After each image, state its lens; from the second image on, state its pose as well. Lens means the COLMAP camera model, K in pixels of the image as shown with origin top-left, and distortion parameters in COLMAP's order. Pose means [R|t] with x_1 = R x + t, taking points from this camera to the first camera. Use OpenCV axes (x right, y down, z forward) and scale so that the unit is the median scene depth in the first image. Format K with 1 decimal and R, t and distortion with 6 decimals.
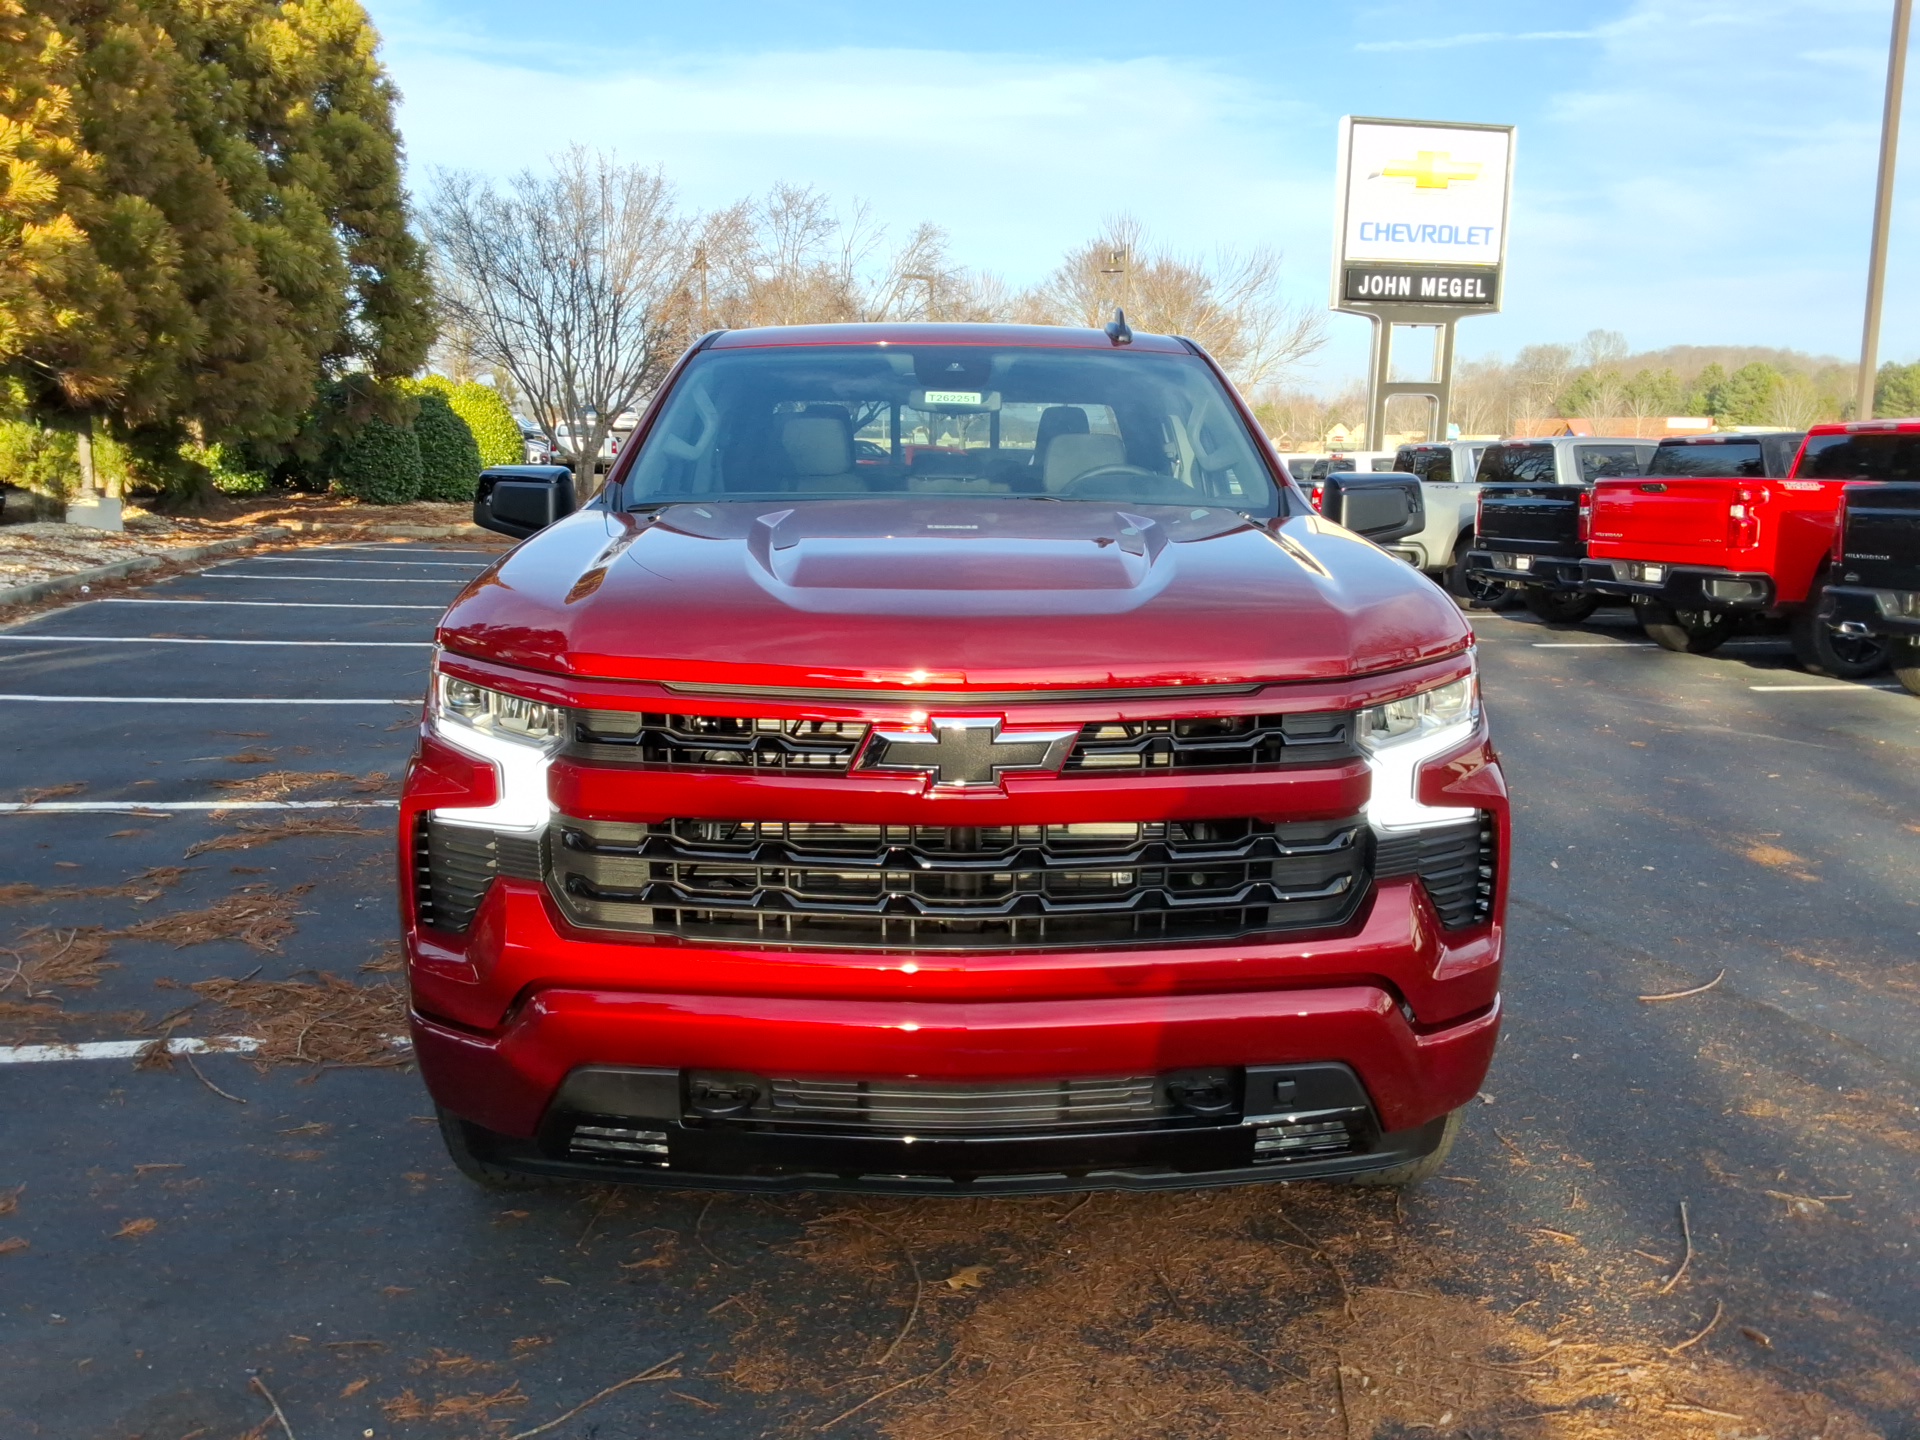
lens RADIAL K [[1557.4, 0, 970.6], [0, 1557.4, 705.5], [0, 0, 1]] dist [0.121477, -0.200166]
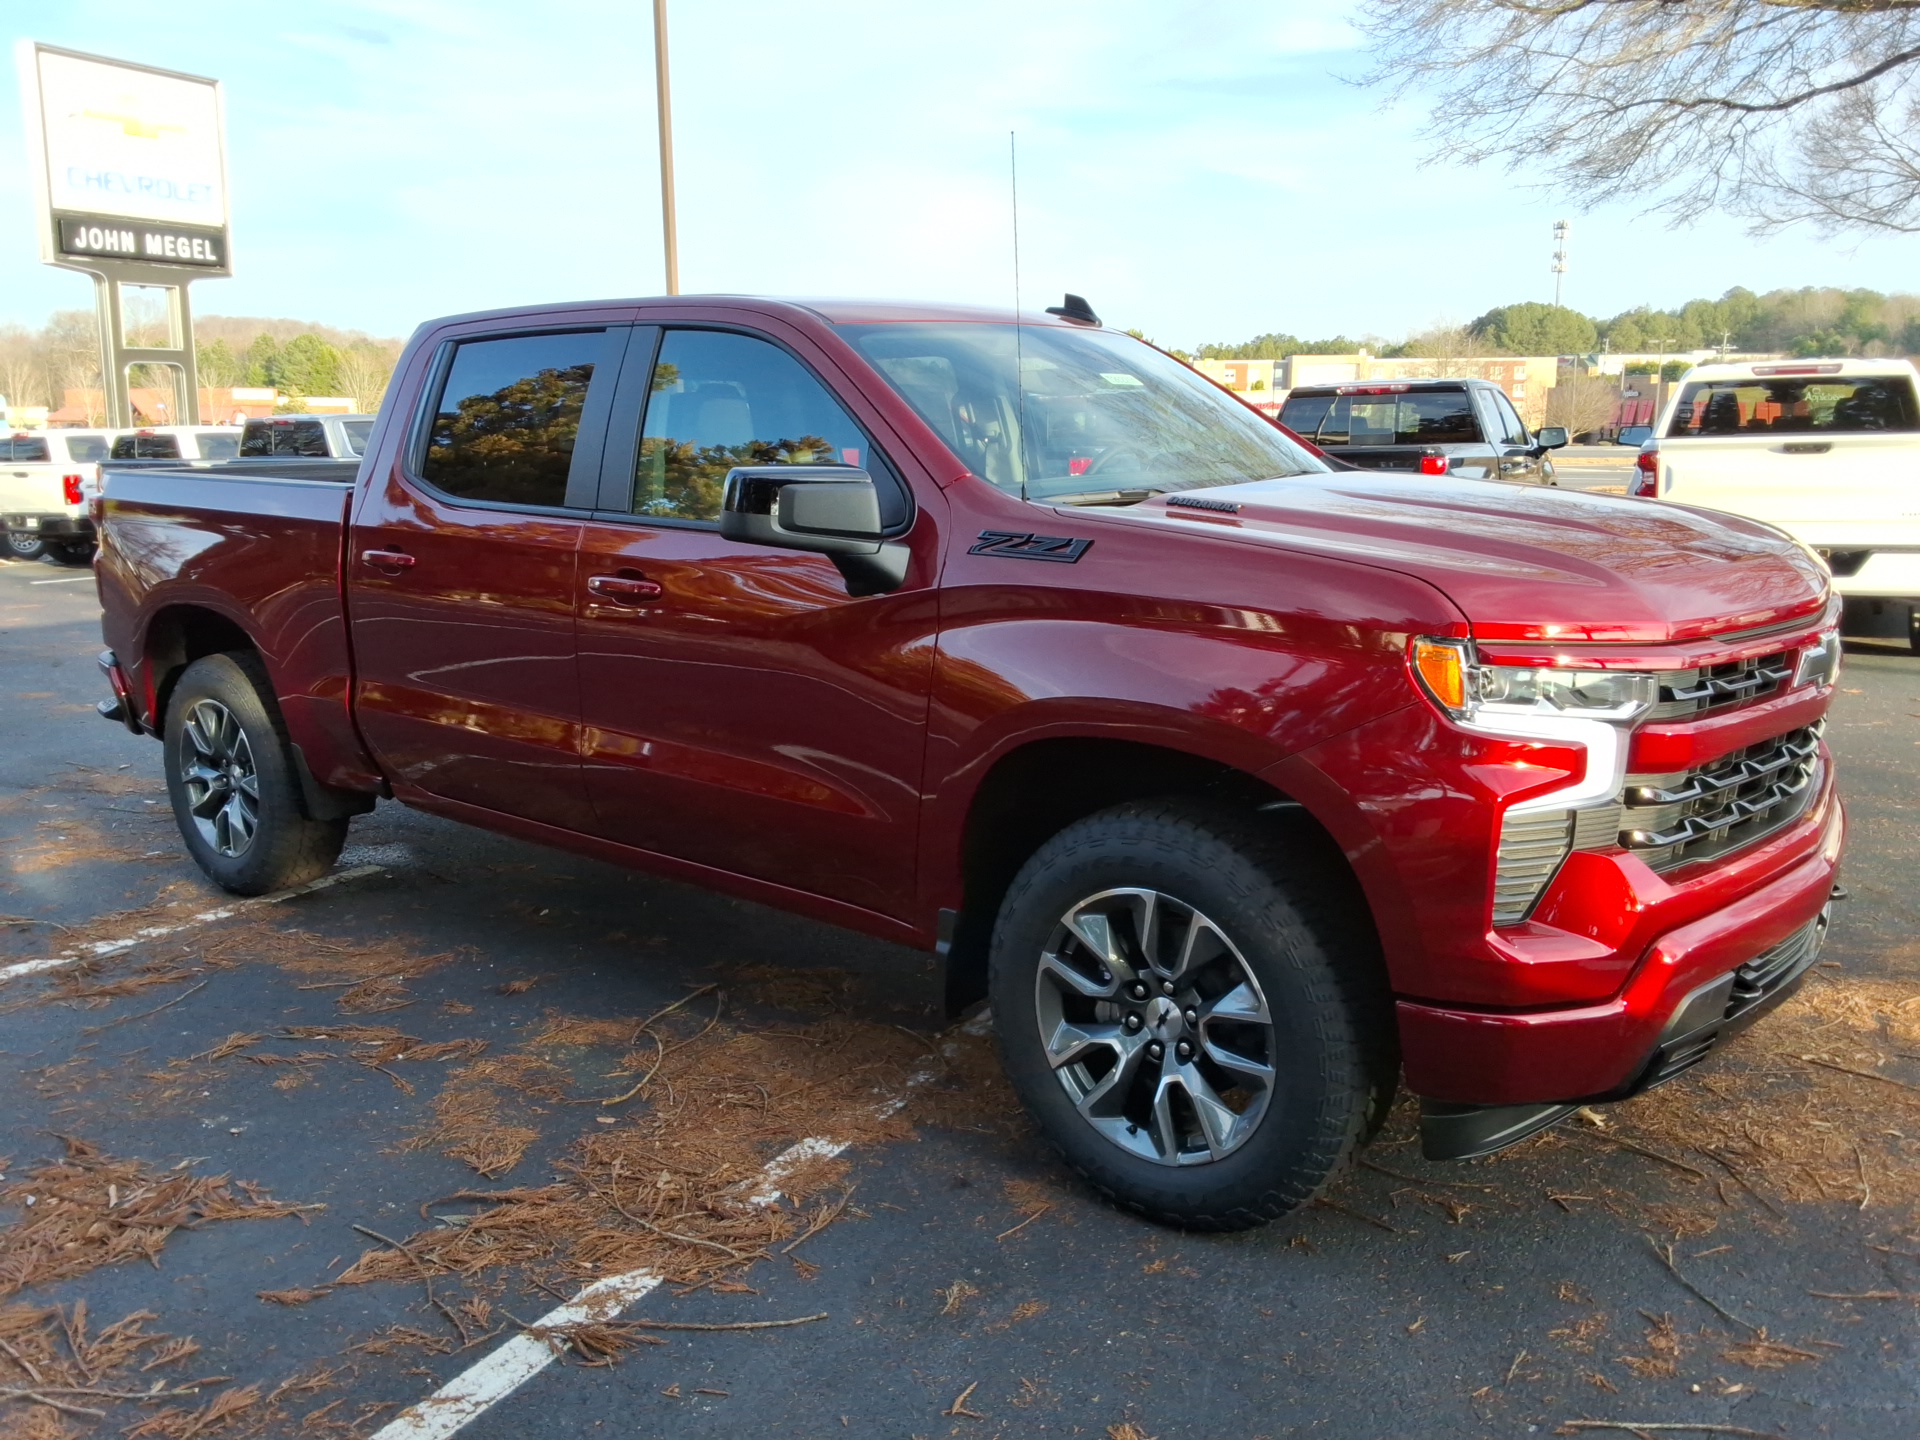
lens RADIAL K [[1557.4, 0, 970.6], [0, 1557.4, 705.5], [0, 0, 1]] dist [0.121477, -0.200166]
pose [[0.642342, -0.152917, 0.751008, -0.133386], [0.139355, 0.986862, 0.081750, -0.012741], [-0.753643, 0.052145, 0.655213, 0.062592]]
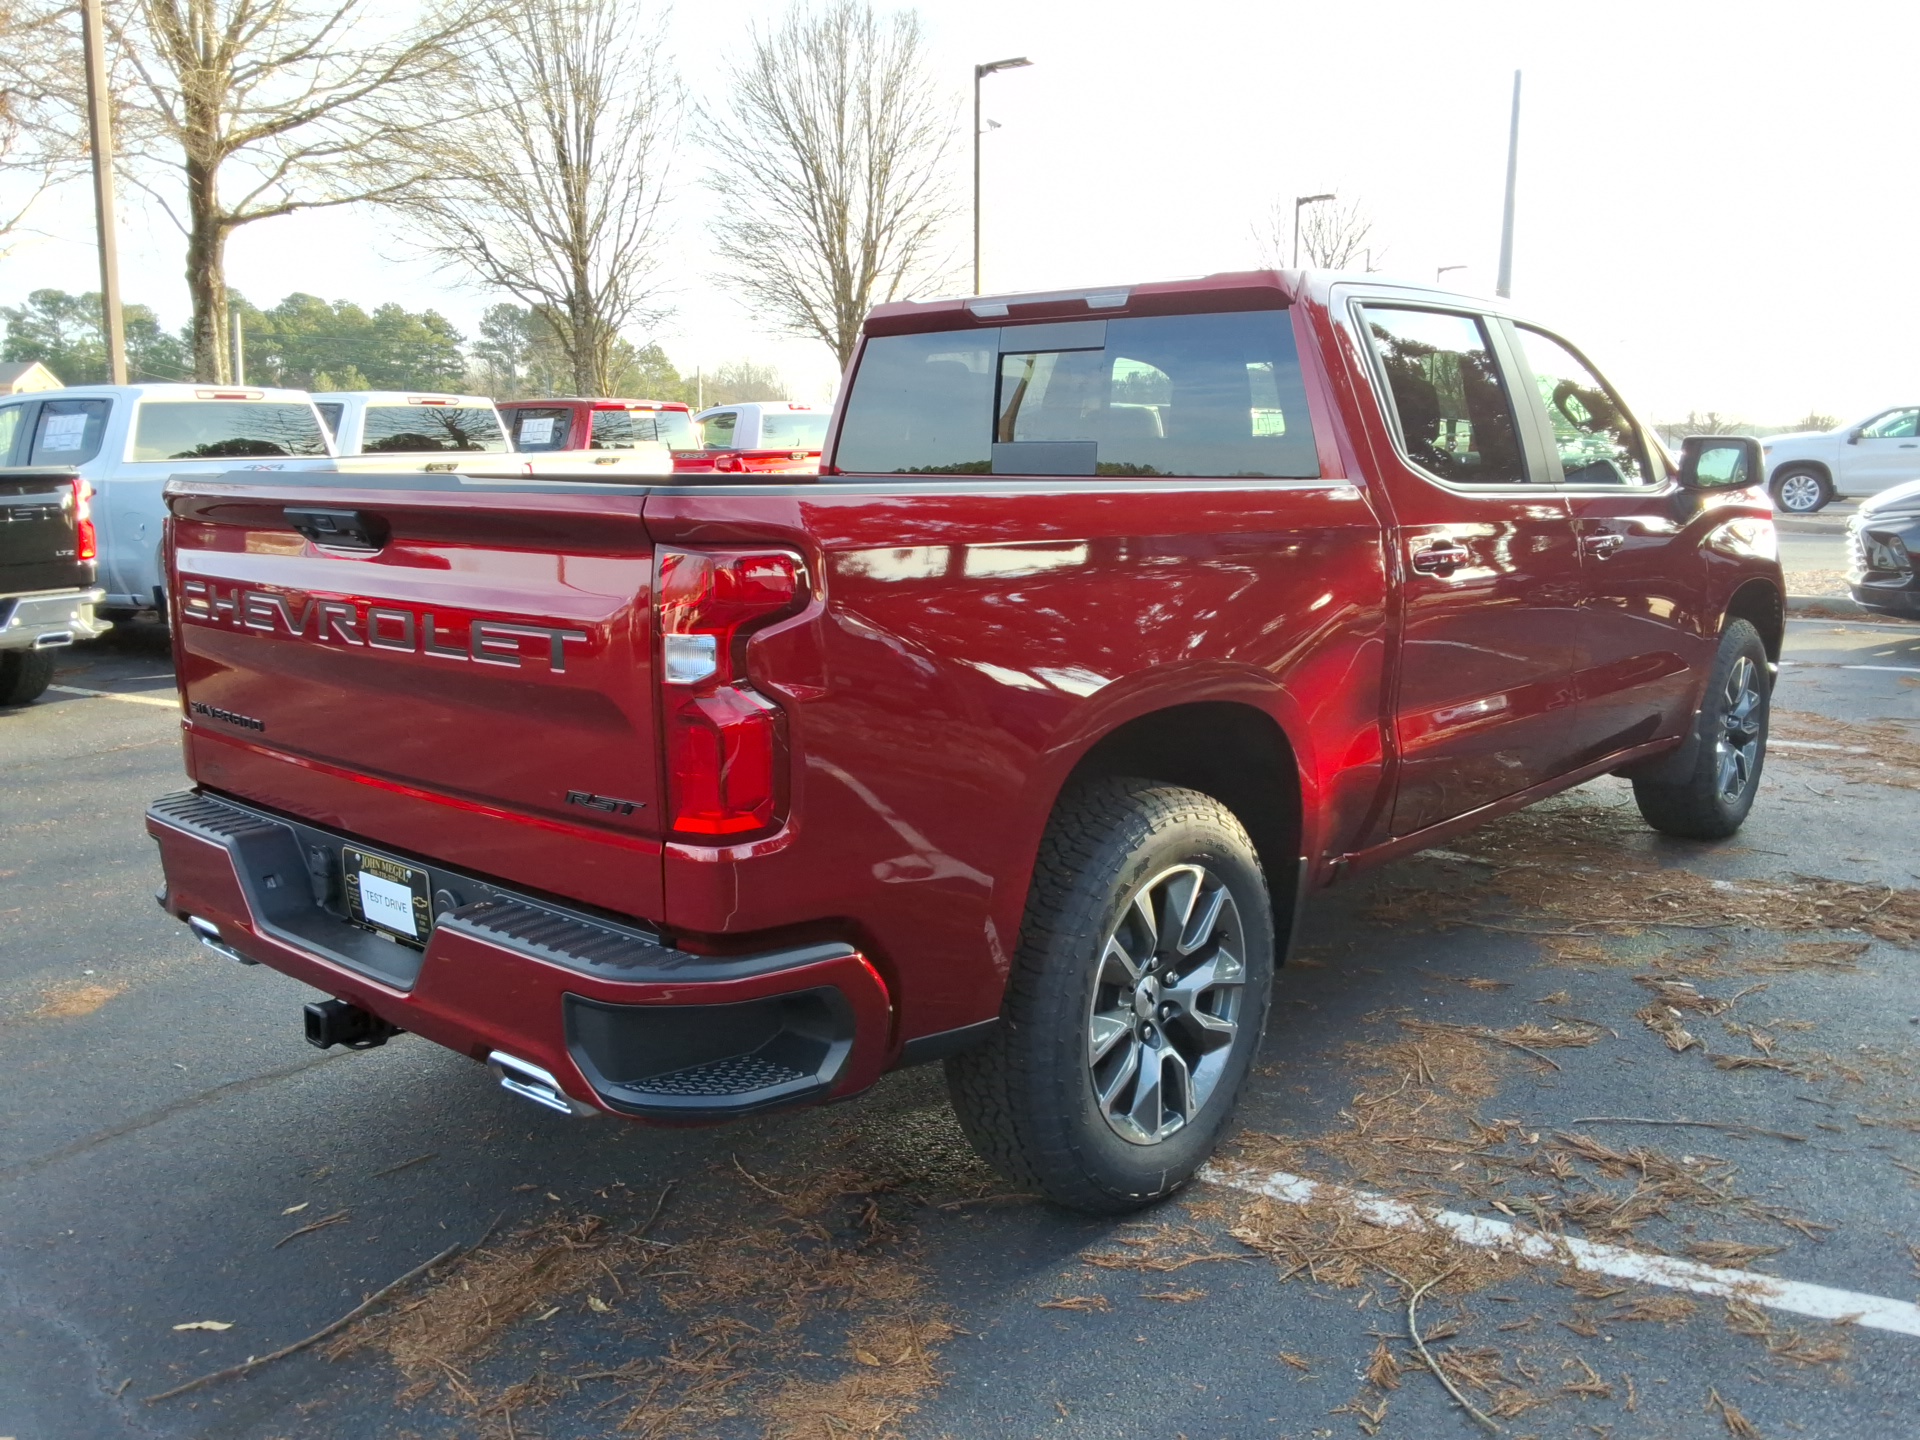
lens RADIAL K [[1567.1, 0, 970.4], [0, 1567.1, 706.7], [0, 0, 1]] dist [0.144515, -0.242217]
pose [[-0.759733, -0.110557, 0.640768, -0.104256], [0.099875, 0.953905, 0.283002, -0.056590], [-0.642519, 0.279003, -0.713671, 0.362235]]
